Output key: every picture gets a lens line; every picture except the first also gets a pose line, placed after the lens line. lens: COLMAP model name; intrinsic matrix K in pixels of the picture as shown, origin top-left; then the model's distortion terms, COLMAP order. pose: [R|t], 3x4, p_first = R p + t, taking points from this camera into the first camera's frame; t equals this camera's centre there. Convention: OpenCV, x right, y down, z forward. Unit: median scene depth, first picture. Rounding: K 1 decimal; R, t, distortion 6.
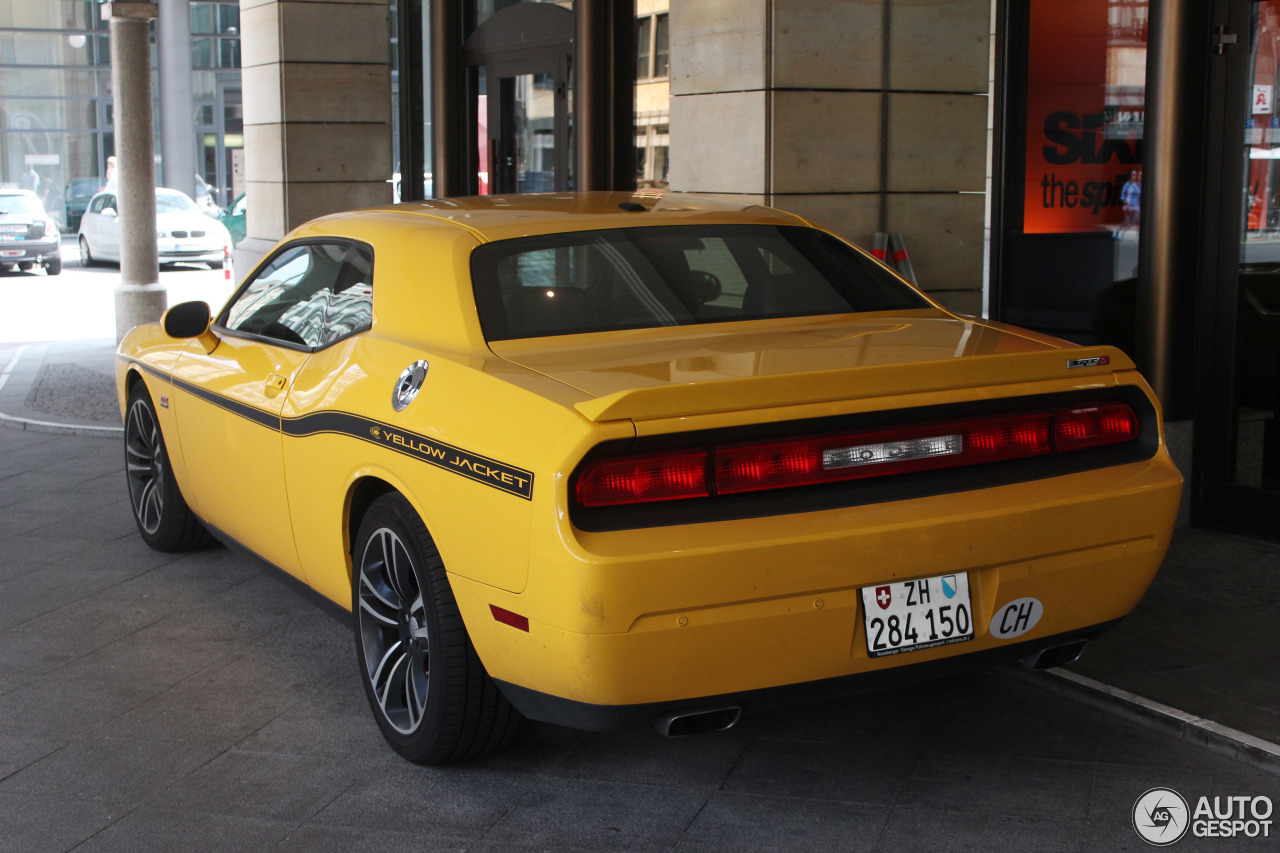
lens RADIAL K [[1796.7, 0, 640.0], [0, 1796.7, 426.5], [0, 0, 1]] dist [-0.077821, 0.012185]
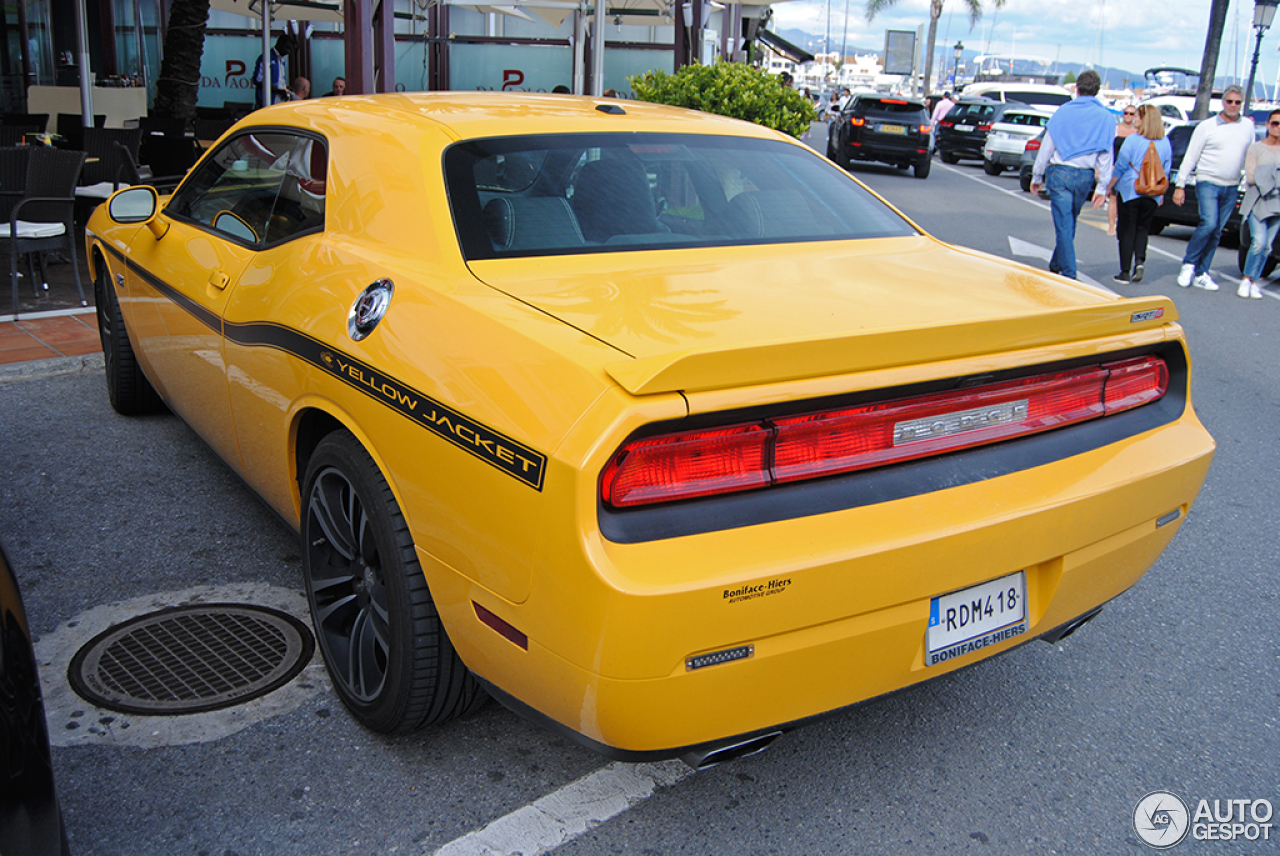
lens RADIAL K [[1125.8, 0, 640.0], [0, 1125.8, 428.0], [0, 0, 1]] dist [-0.005171, 0.001393]
pose [[0.990839, 0.034996, 0.130436, -0.075879], [-0.051374, 0.990901, 0.124399, -0.042444], [-0.124896, -0.129961, 0.983621, 0.496751]]
